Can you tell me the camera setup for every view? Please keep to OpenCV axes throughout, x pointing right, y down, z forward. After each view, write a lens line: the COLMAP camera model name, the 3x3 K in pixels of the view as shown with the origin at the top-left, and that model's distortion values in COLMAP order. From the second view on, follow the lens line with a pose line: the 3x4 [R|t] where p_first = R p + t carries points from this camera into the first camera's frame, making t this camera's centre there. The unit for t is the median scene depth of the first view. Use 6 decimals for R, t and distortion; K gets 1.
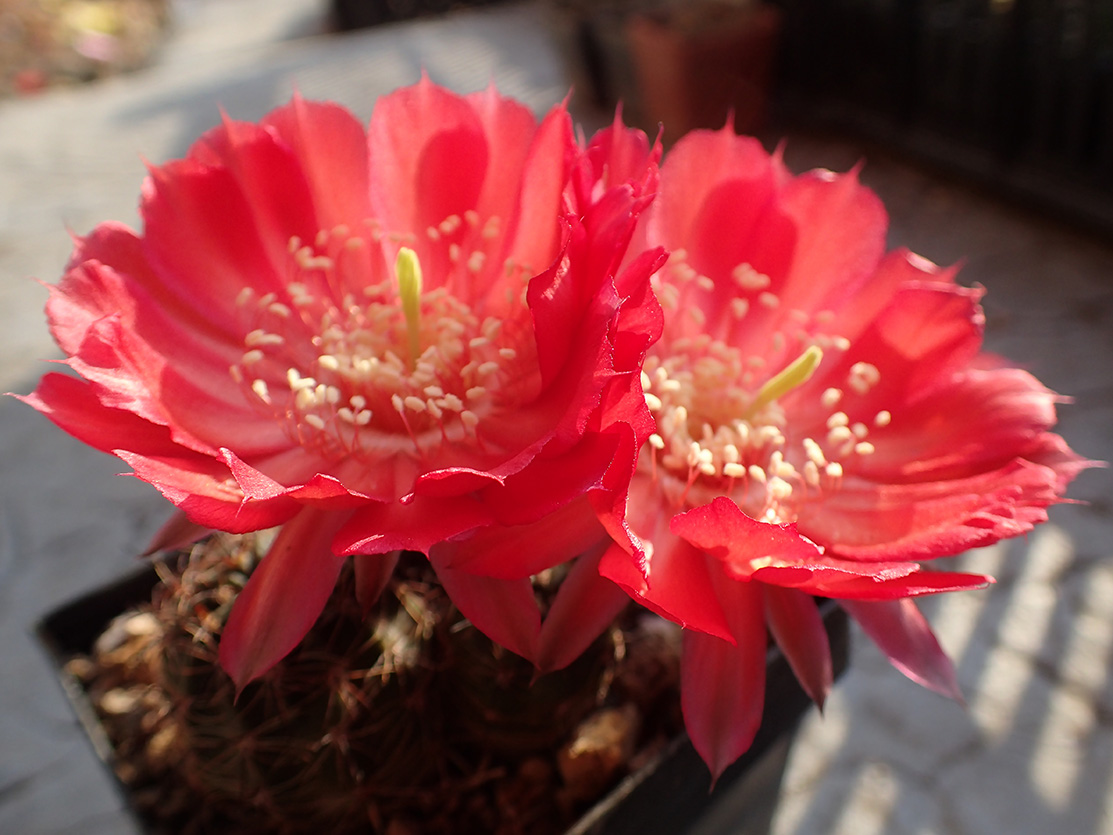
lens RADIAL K [[965.2, 0, 552.0], [0, 965.2, 416.2], [0, 0, 1]] dist [-0.021895, 0.002406]
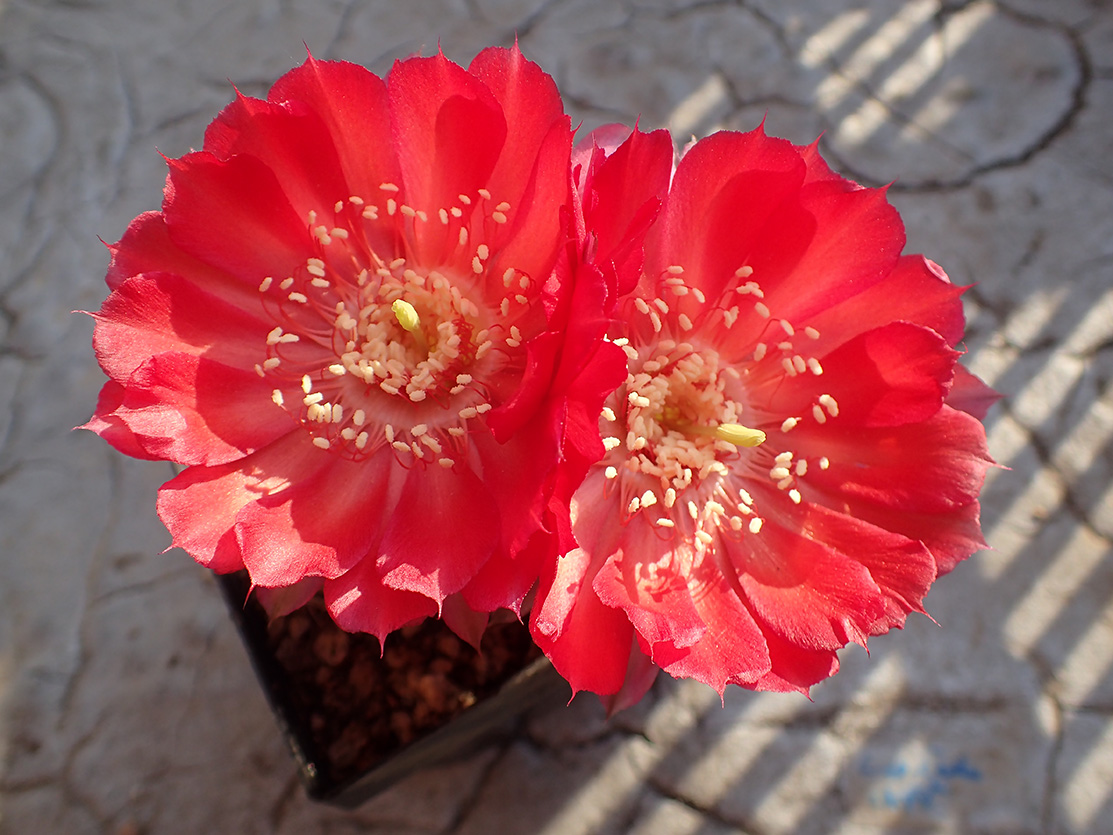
lens RADIAL K [[965.2, 0, 563.9], [0, 965.2, 421.6], [0, 0, 1]] dist [-0.021895, 0.002406]
pose [[0.986495, 0.149310, -0.067341, 0.107508], [-0.094064, 0.853008, 0.513351, -0.551878], [0.134091, -0.500084, 0.855532, 0.024270]]
